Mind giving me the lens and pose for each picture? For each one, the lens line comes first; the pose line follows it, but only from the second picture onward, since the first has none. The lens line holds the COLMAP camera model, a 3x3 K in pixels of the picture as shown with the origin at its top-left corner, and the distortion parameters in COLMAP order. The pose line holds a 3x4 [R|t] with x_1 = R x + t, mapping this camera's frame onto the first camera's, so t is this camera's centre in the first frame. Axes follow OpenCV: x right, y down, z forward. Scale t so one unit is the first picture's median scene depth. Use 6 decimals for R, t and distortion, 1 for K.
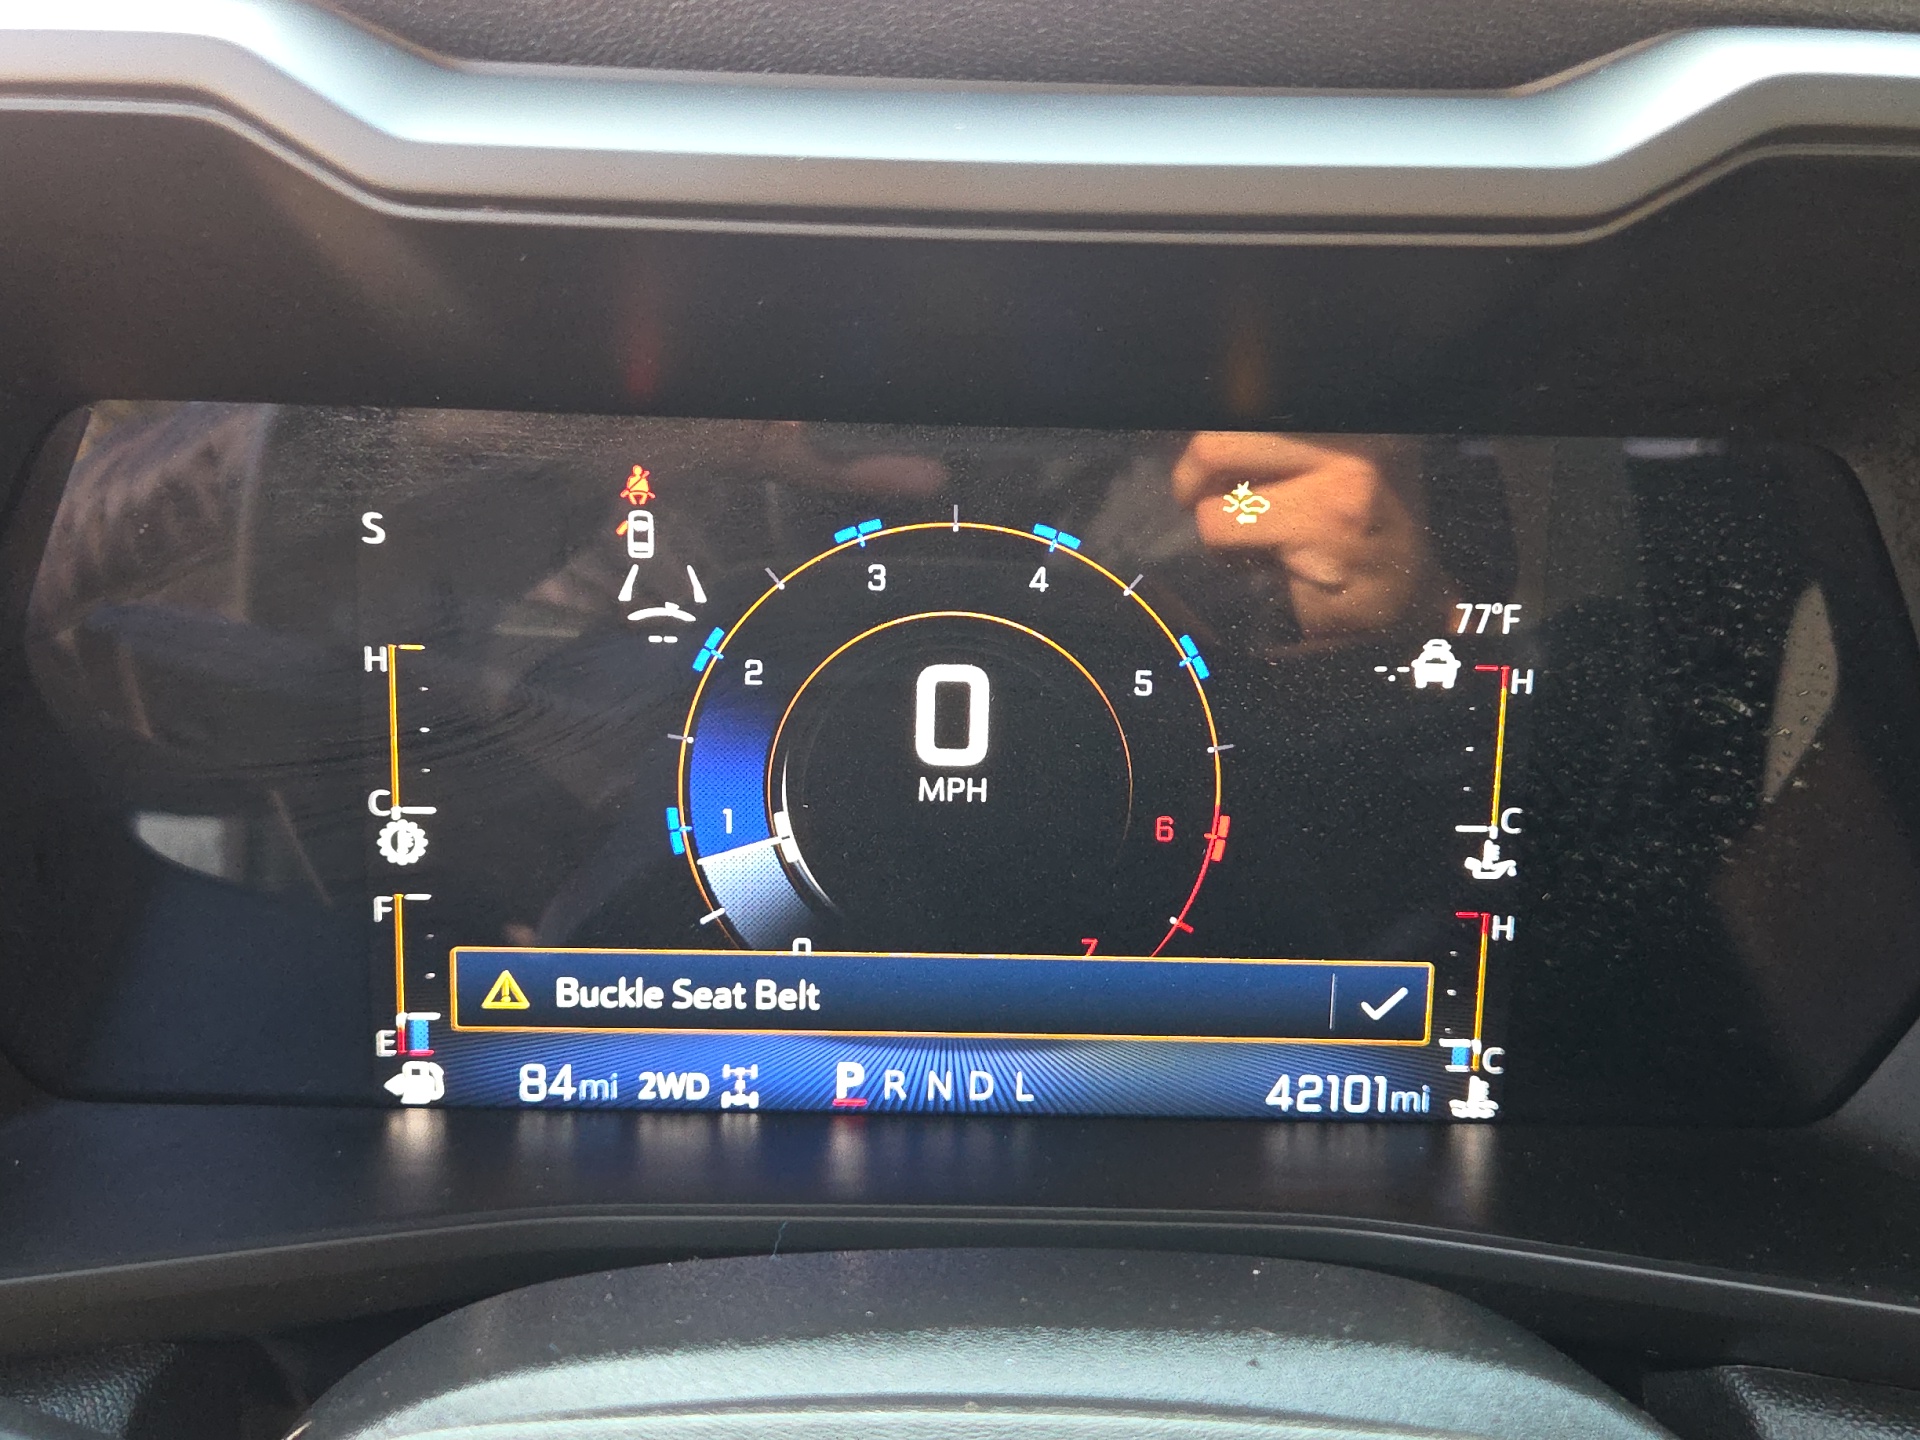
lens RADIAL K [[2172.2, 0, 969.3], [0, 2172.2, 677.1], [0, 0, 1]] dist [0.085800, 0.000000]
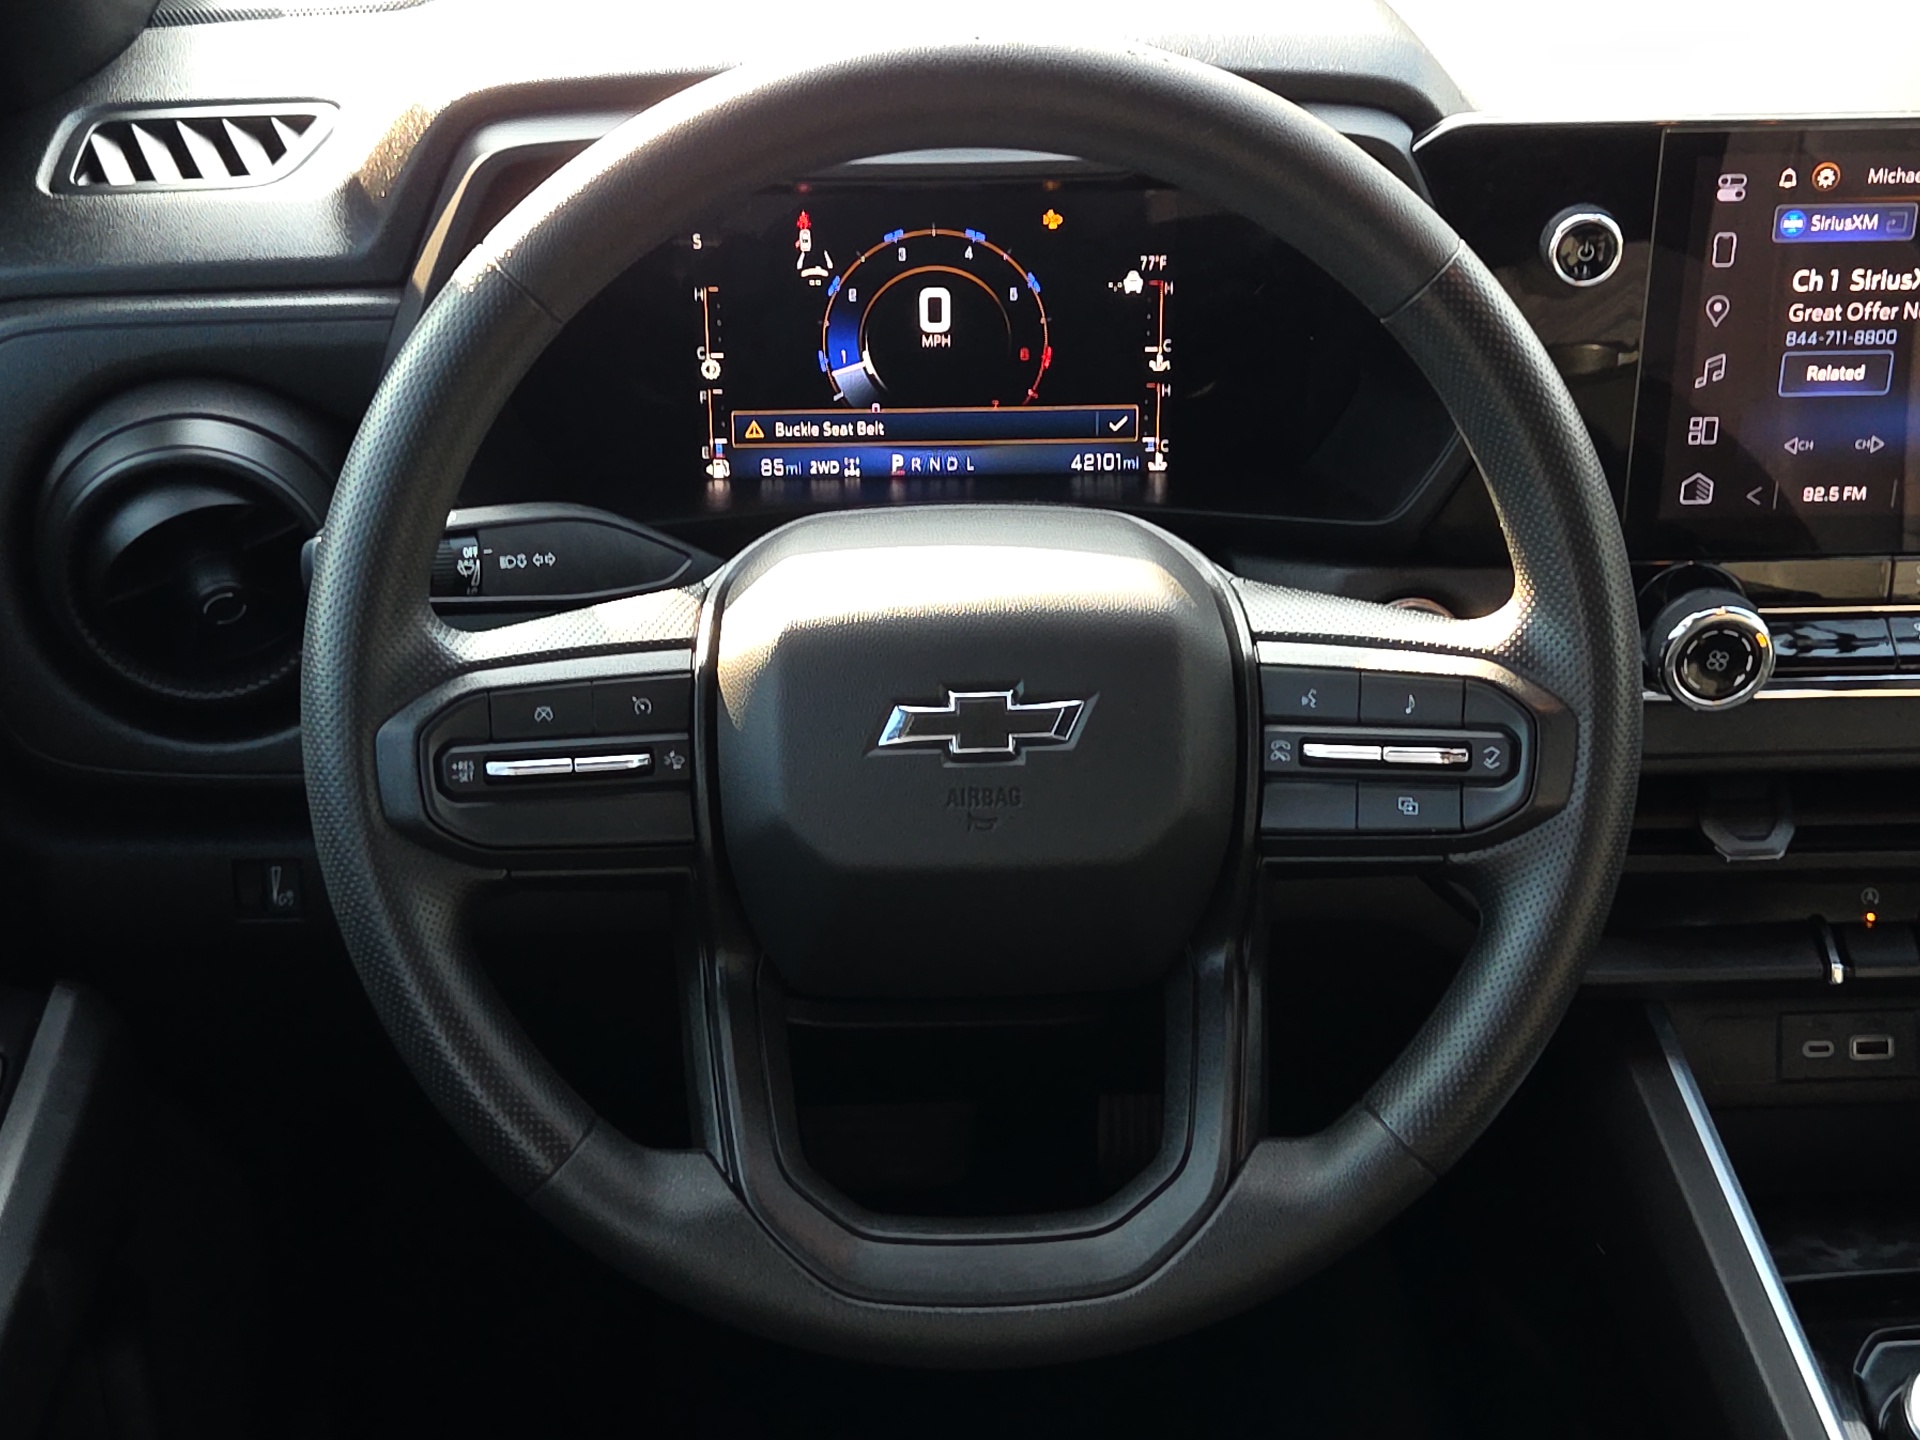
lens RADIAL K [[2930.3, 0, 993.6], [0, 2930.3, 687.7], [0, 0, 1]] dist [0.098072, 0.000000]
pose [[0.999356, -0.033729, 0.012230, 0.003357], [0.030719, 0.980527, 0.193967, -0.199678], [-0.018534, -0.193467, 0.980932, -2.262683]]
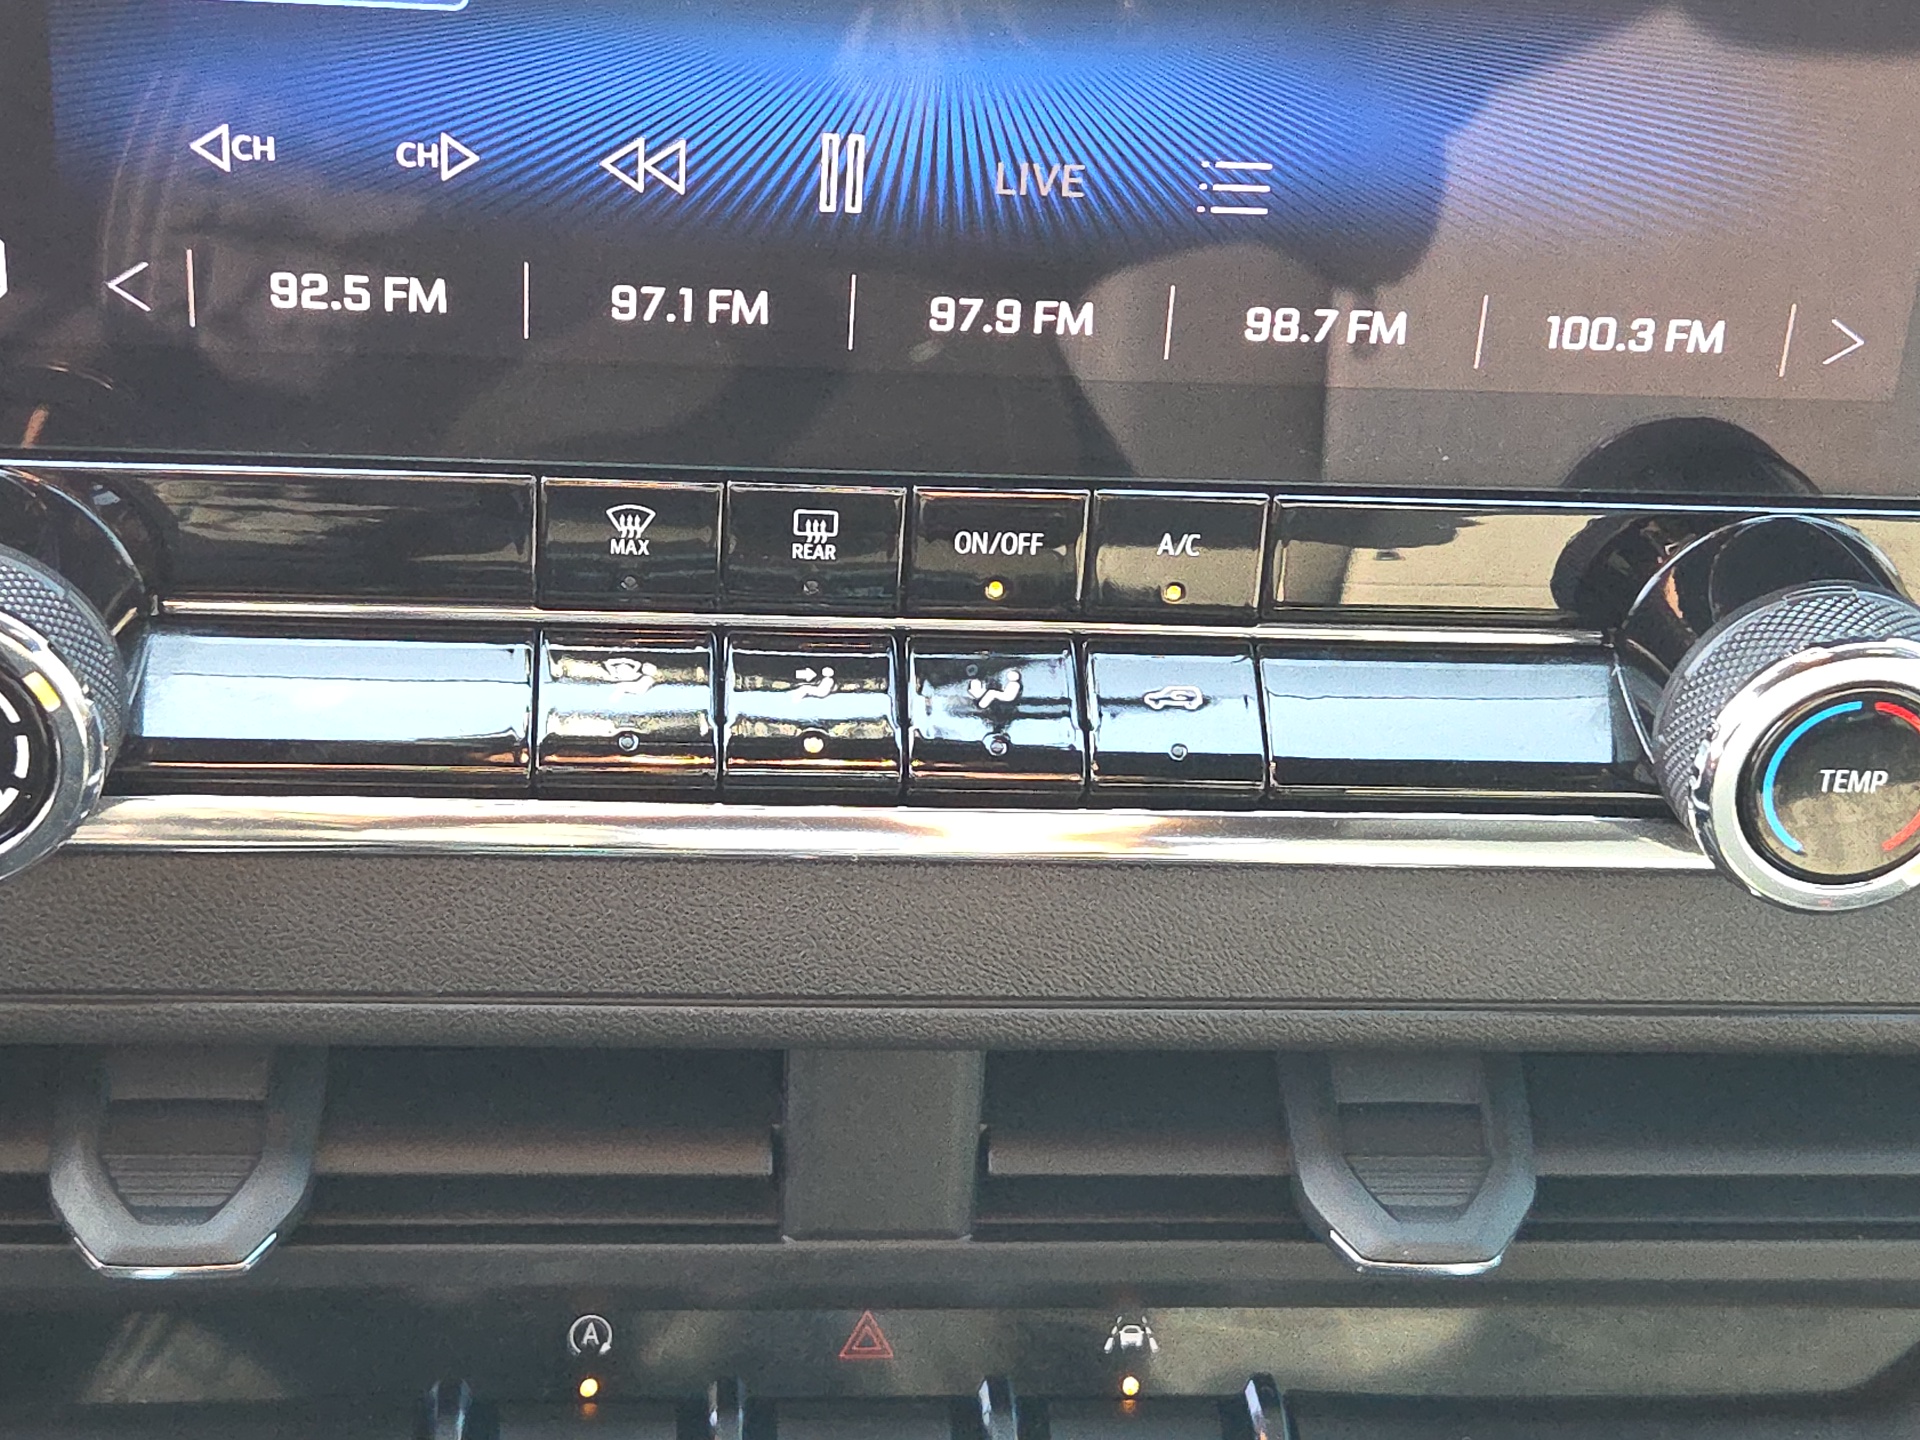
lens RADIAL K [[3249.8, 0, 978.1], [0, 3249.8, 700.8], [0, 0, 1]] dist [0.074941, 0.000000]
pose [[0.997646, 0.009054, 0.067971, 1.070738], [-0.023275, 0.977109, 0.211463, 0.110453], [-0.064501, -0.212547, 0.975020, -0.469965]]
